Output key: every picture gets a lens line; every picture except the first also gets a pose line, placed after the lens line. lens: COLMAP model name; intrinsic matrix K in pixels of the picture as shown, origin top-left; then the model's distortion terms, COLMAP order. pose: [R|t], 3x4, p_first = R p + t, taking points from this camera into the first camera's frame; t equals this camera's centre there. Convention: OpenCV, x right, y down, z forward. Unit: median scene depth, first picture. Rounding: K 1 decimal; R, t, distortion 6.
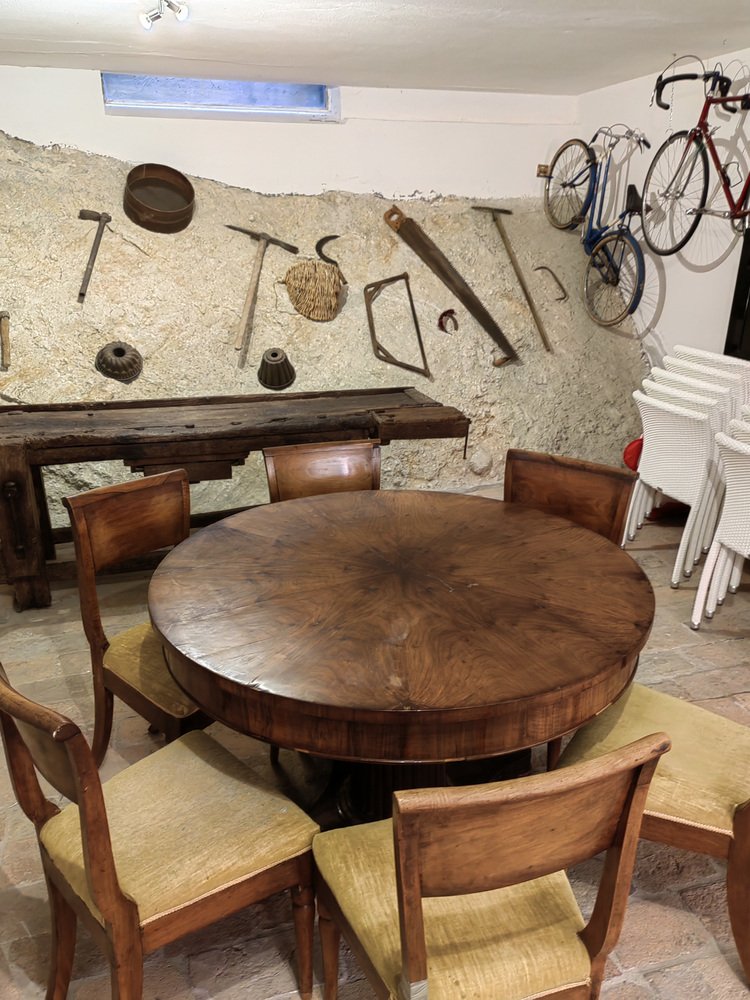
lens RADIAL K [[778.8, 0, 368.2], [0, 778.8, 515.4], [0, 0, 1]] dist [0.005570, 0.037862]
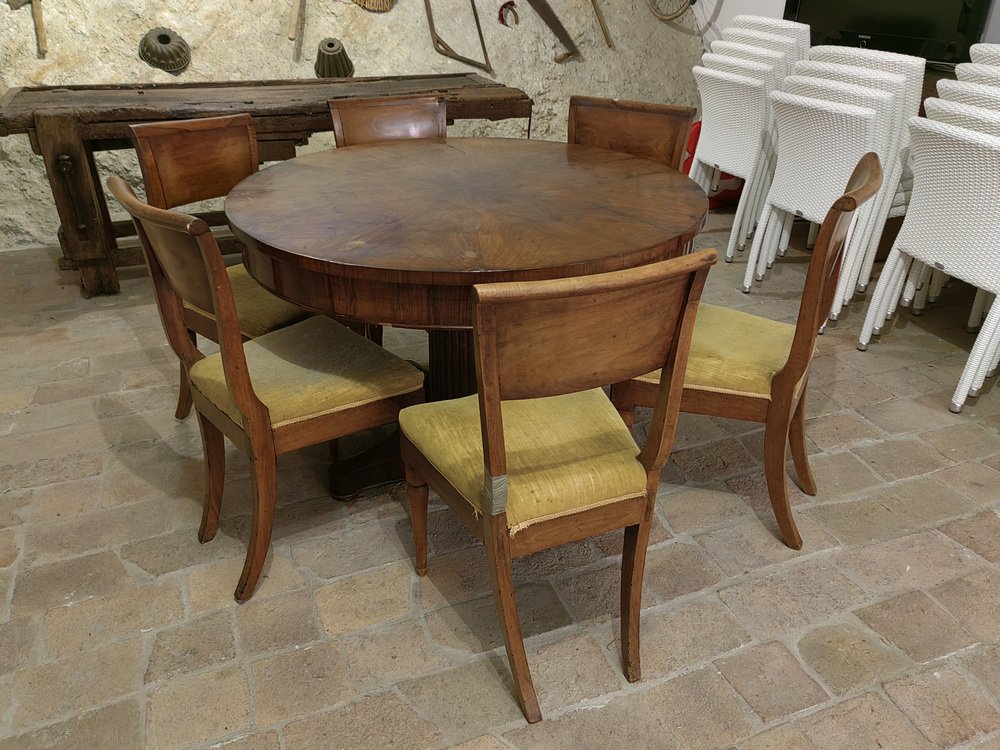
lens RADIAL K [[778.8, 0, 492.4], [0, 778.8, 374.7], [0, 0, 1]] dist [0.005570, 0.037862]
pose [[0.996678, -0.037427, 0.072330, -0.009251], [0.027256, 0.990222, 0.136812, 0.116312], [-0.076743, -0.134387, 0.987953, -0.042974]]
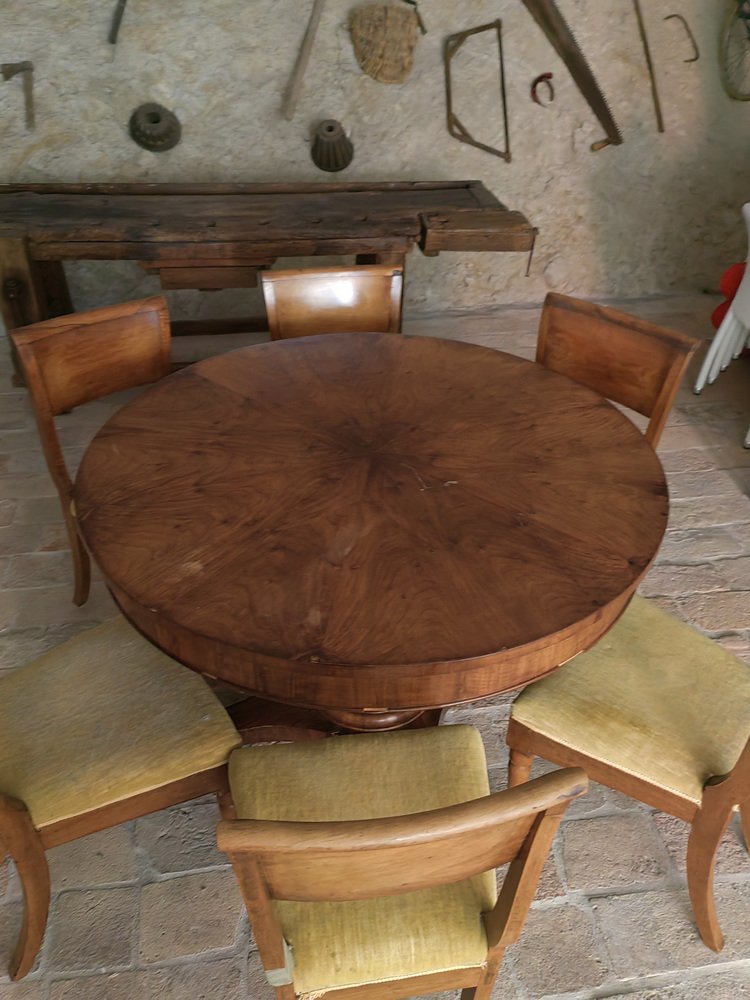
lens RADIAL K [[778.8, 0, 369.7], [0, 778.8, 501.0], [0, 0, 1]] dist [0.005570, 0.037862]
pose [[0.990042, 0.093440, -0.105288, 0.087453], [-0.062171, 0.961273, 0.268496, -0.072409], [0.126299, -0.259276, 0.957510, 0.112147]]
